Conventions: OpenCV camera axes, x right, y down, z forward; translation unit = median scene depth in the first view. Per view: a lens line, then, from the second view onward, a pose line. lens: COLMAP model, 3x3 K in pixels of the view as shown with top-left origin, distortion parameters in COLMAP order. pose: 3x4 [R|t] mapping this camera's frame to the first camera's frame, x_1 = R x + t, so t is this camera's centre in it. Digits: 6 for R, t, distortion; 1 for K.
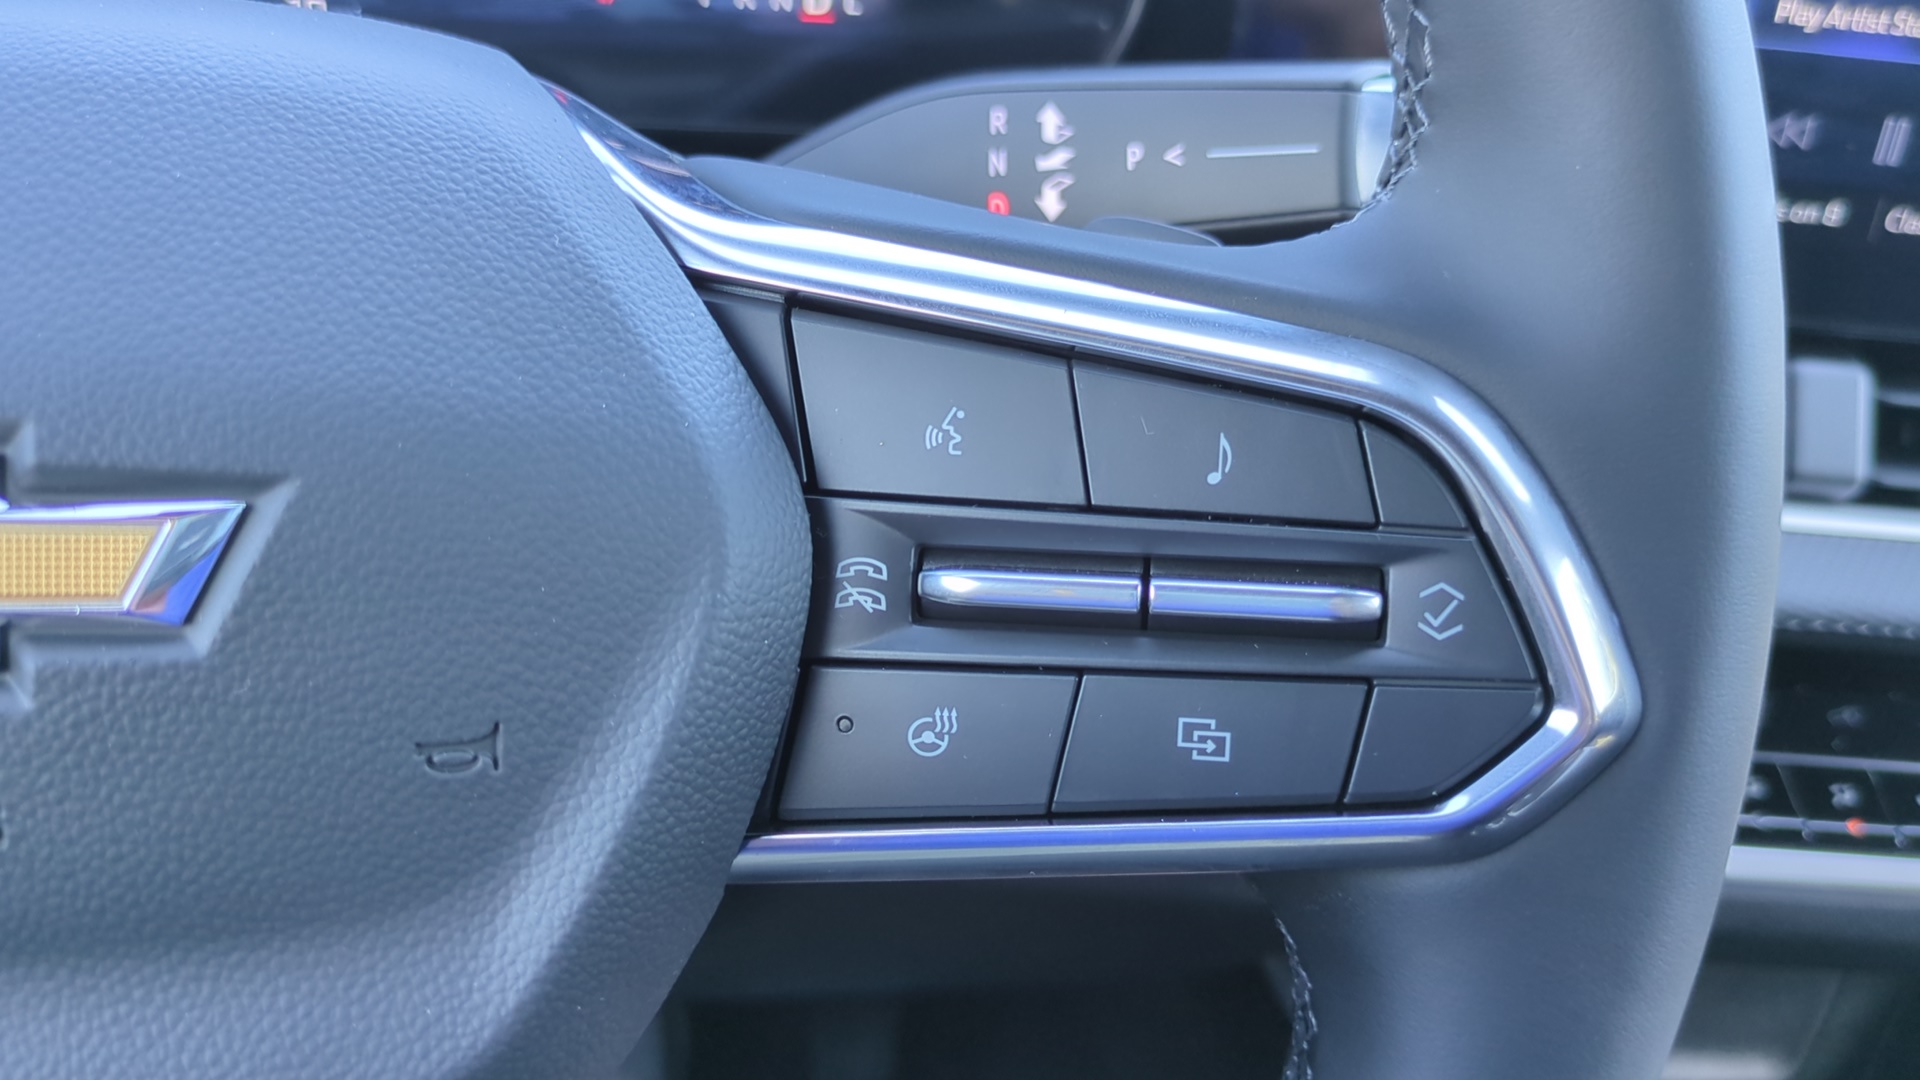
lens RADIAL K [[1640.3, 0, 960.0], [0, 1640.3, 540.0], [0, 0, 1]] dist [0.031699, -0.090587]
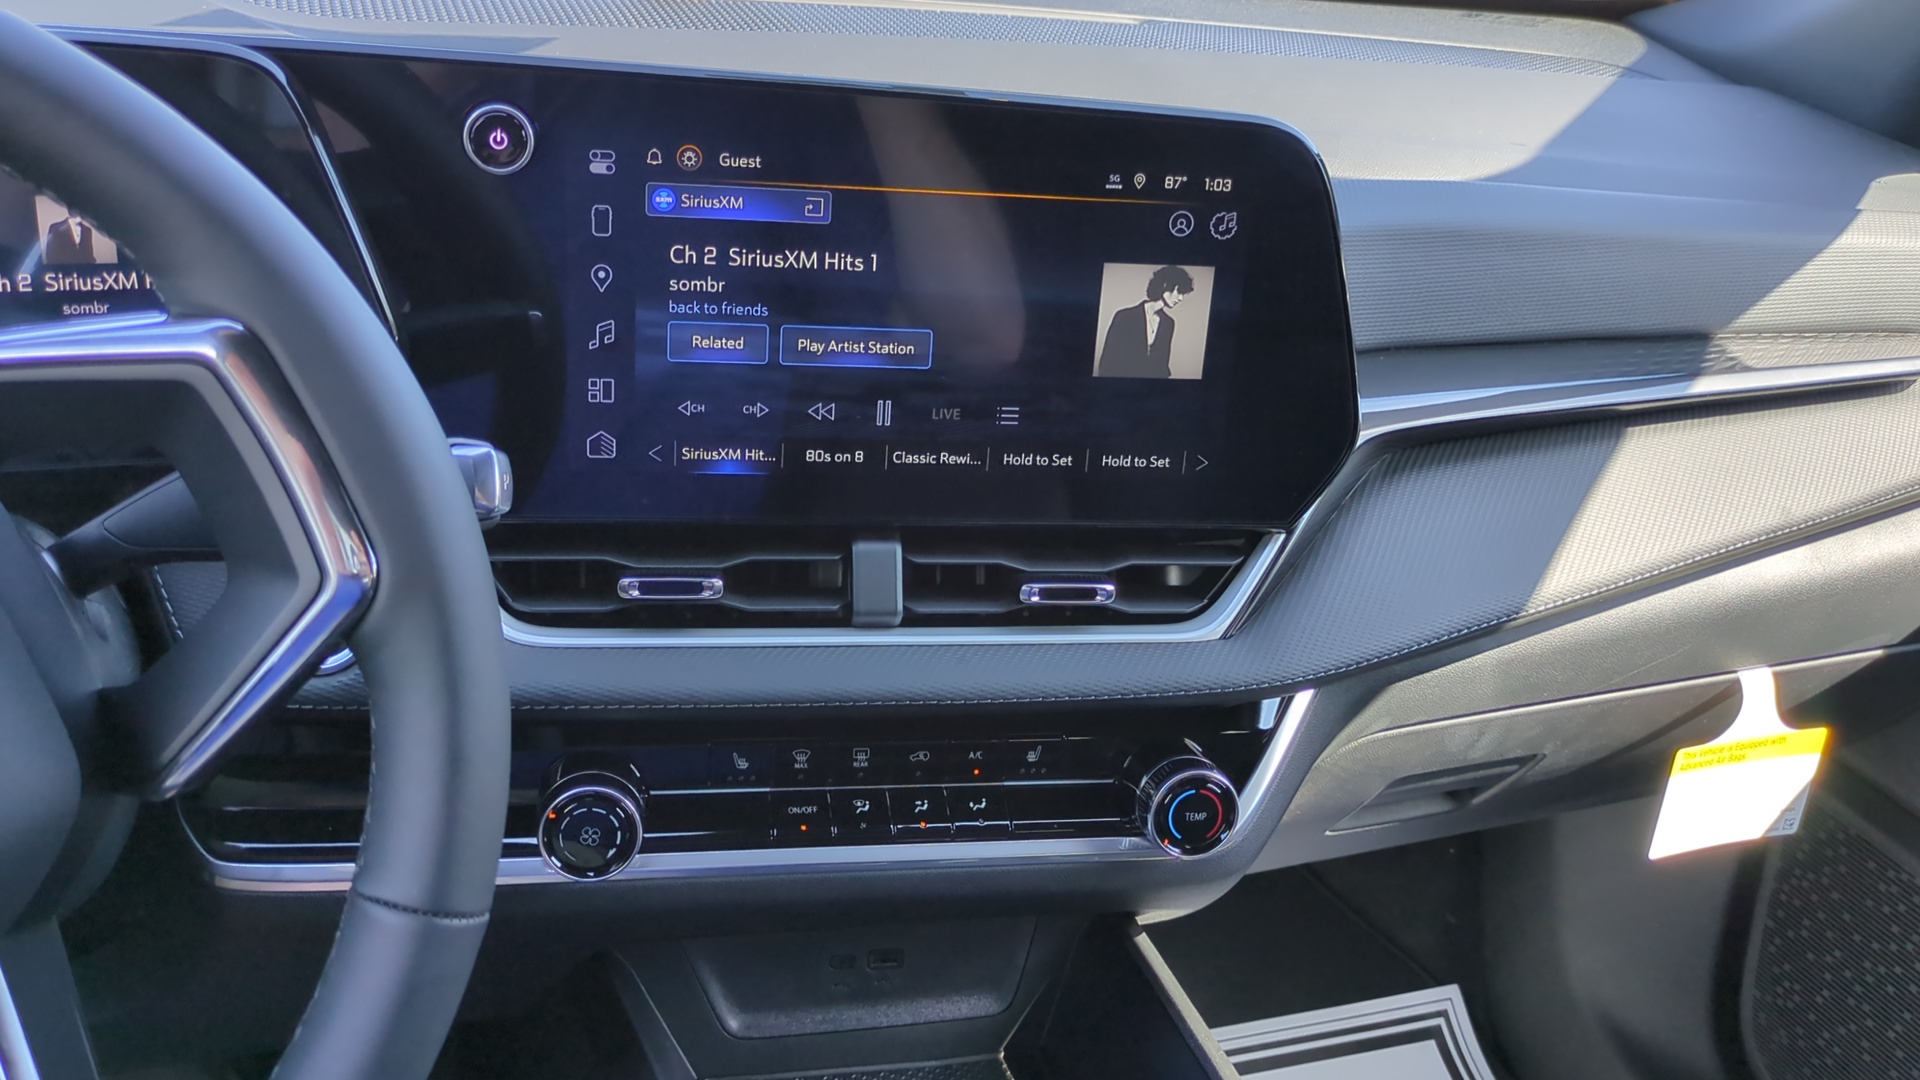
lens RADIAL K [[1641.2, 0, 960.0], [0, 1641.2, 540.0], [0, 0, 1]] dist [0.054292, -0.103412]
pose [[0.983712, -0.077065, 0.162396, 0.772698], [0.088063, 0.994206, -0.061639, -0.003383], [-0.156705, 0.074936, 0.984799, -1.437187]]
